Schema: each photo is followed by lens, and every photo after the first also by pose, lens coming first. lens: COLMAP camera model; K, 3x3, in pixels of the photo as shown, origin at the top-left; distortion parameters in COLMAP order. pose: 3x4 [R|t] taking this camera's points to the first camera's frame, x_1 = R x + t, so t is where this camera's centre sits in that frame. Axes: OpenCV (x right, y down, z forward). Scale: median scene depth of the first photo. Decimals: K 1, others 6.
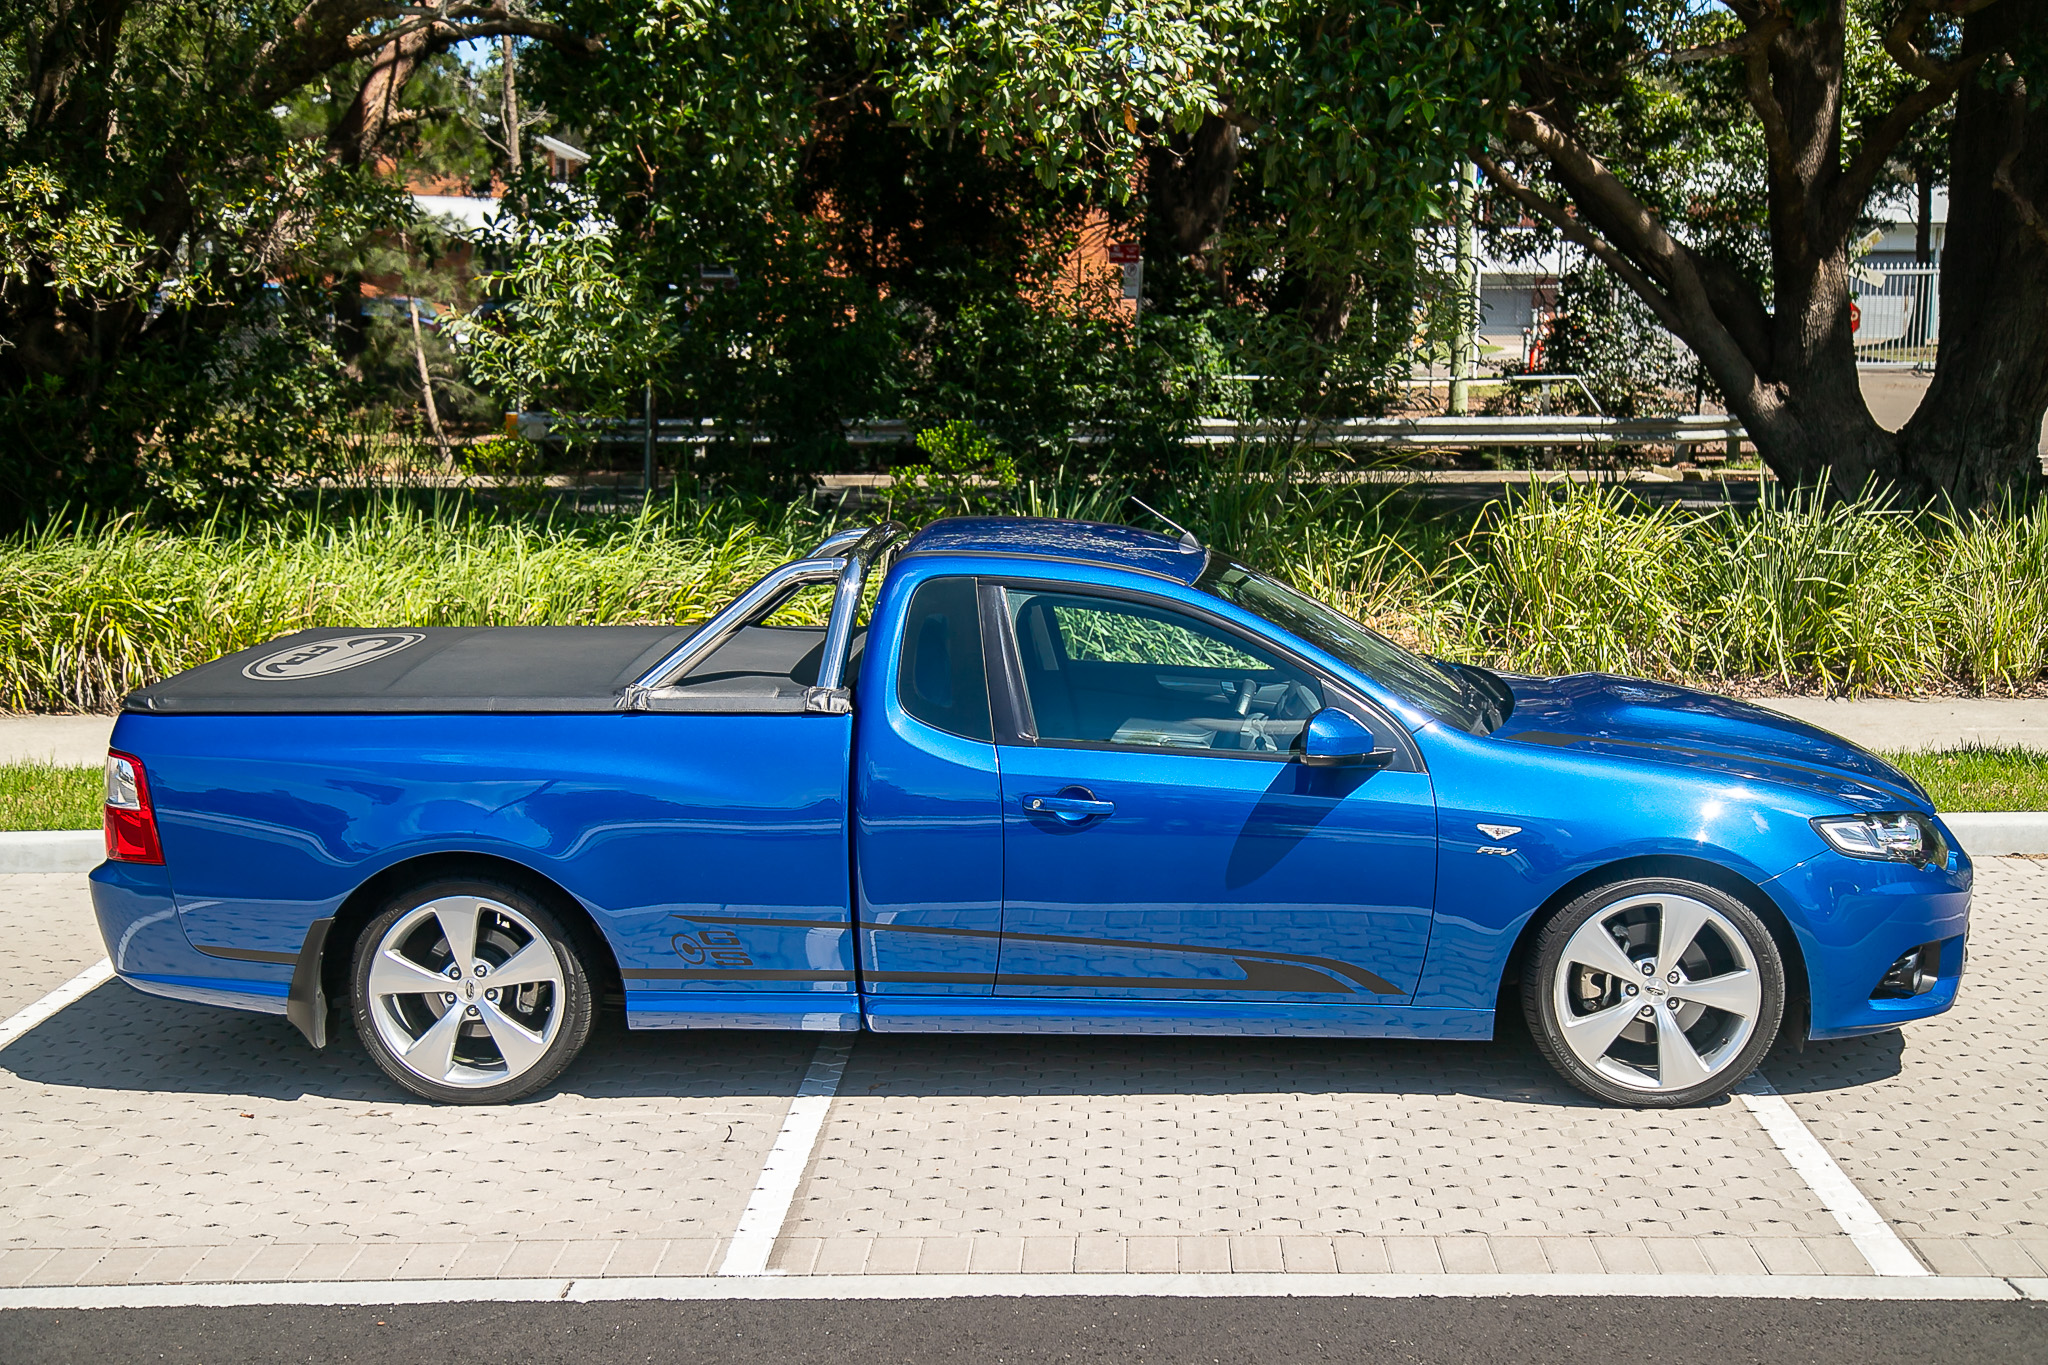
lens RADIAL K [[2894.3, 0, 979.9], [0, 2894.3, 683.6], [0, 0, 1]] dist [0.034678, 0.514606]
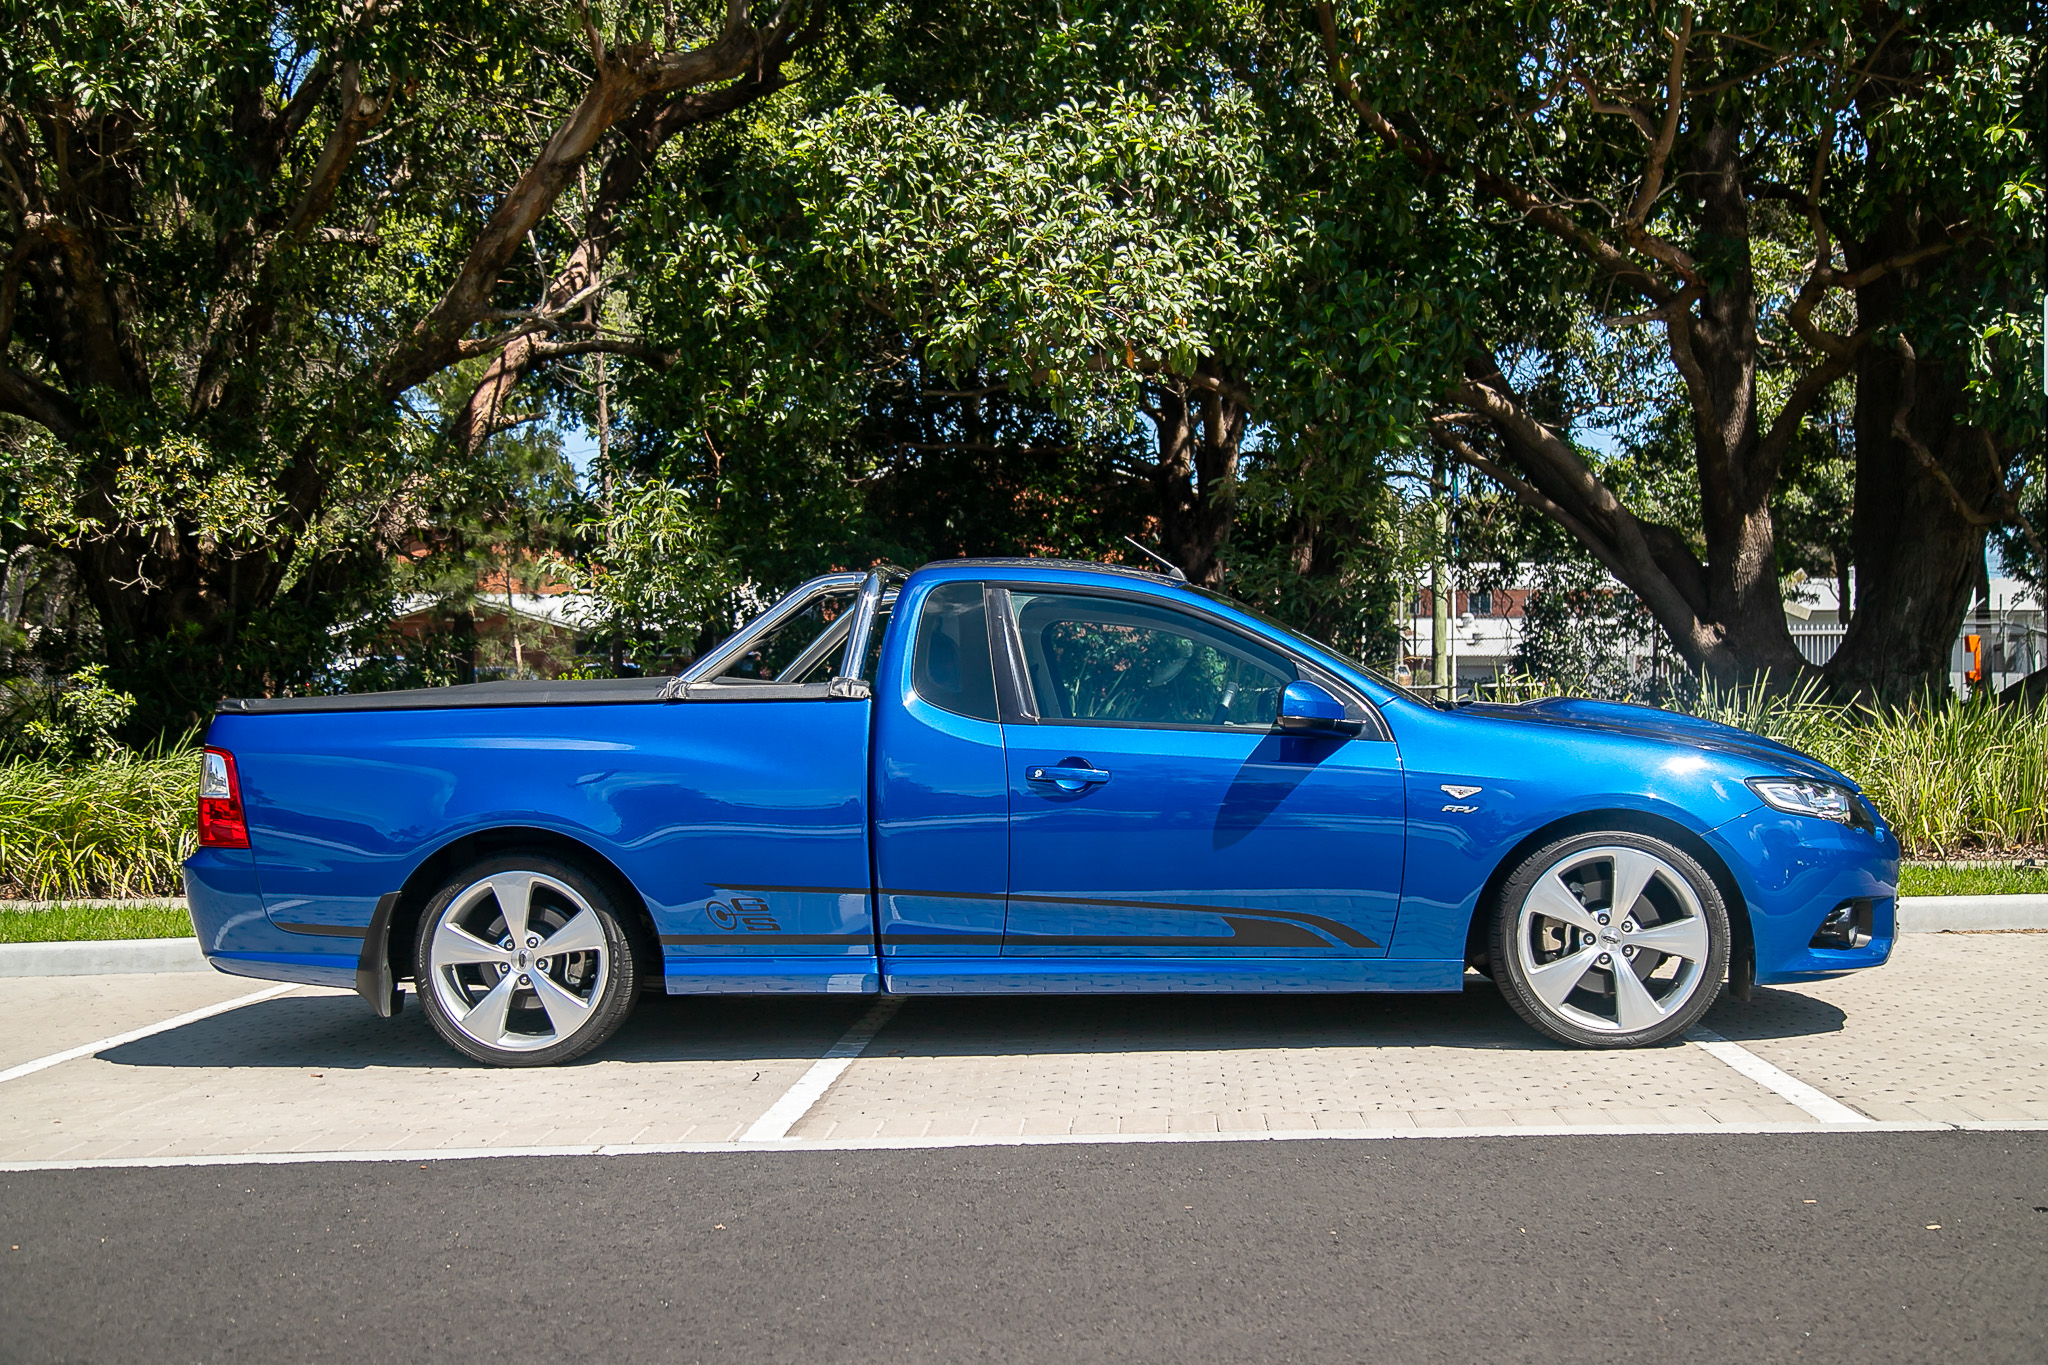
lens RADIAL K [[2570.6, 0, 984.6], [0, 2570.6, 680.6], [0, 0, 1]] dist [-0.033699, 0.669796]
pose [[0.999849, -0.008953, -0.014866, 0.013278], [0.006635, 0.988784, -0.149202, 0.146706], [0.016035, 0.149081, 0.988695, 0.031335]]
